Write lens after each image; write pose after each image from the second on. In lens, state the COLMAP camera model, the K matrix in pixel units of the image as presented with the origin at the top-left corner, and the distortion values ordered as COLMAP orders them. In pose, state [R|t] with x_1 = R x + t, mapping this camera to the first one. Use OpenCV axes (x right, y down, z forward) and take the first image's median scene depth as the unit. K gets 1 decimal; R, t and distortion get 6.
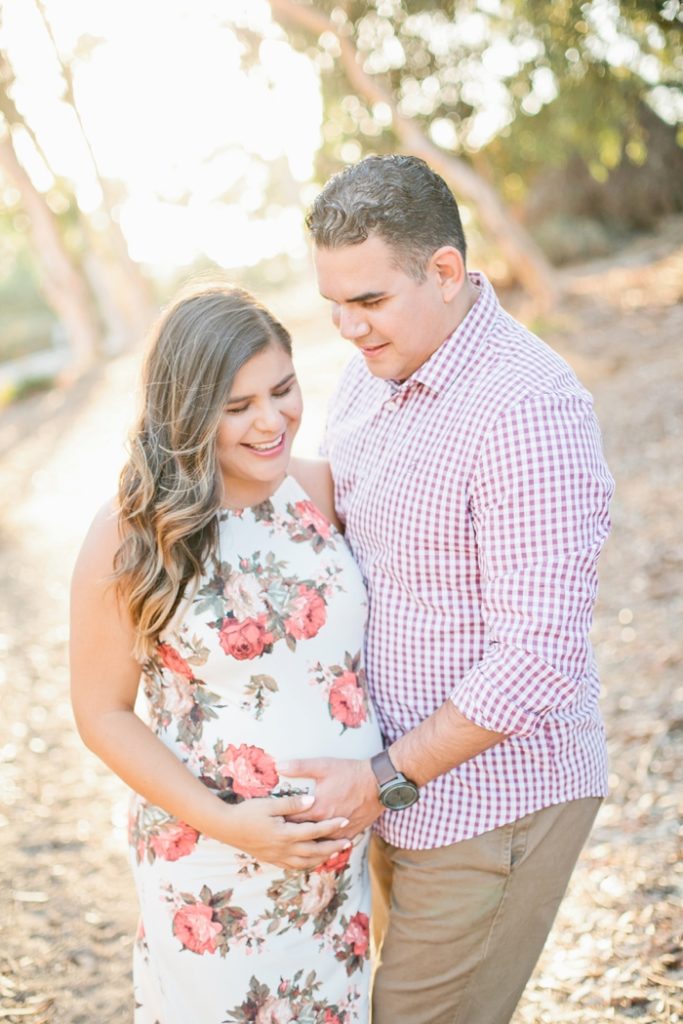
lens RADIAL K [[1487.5, 0, 339.5], [0, 1487.5, 522.1], [0, 0, 1]] dist [-0.118786, 0.000000]
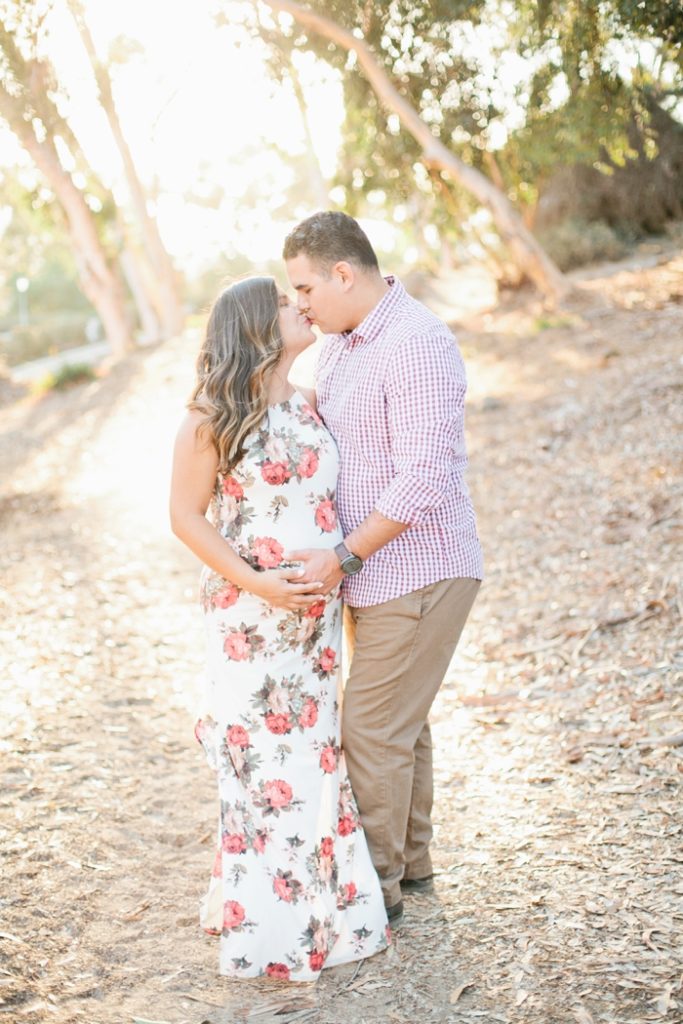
lens RADIAL K [[1487.5, 0, 350.4], [0, 1487.5, 487.5], [0, 0, 1]] dist [-0.118786, 0.000000]
pose [[0.999897, 0.011815, -0.008089, 0.041108], [-0.011978, 0.999720, -0.020389, 0.124744], [0.007846, 0.020484, 0.999759, -0.809572]]
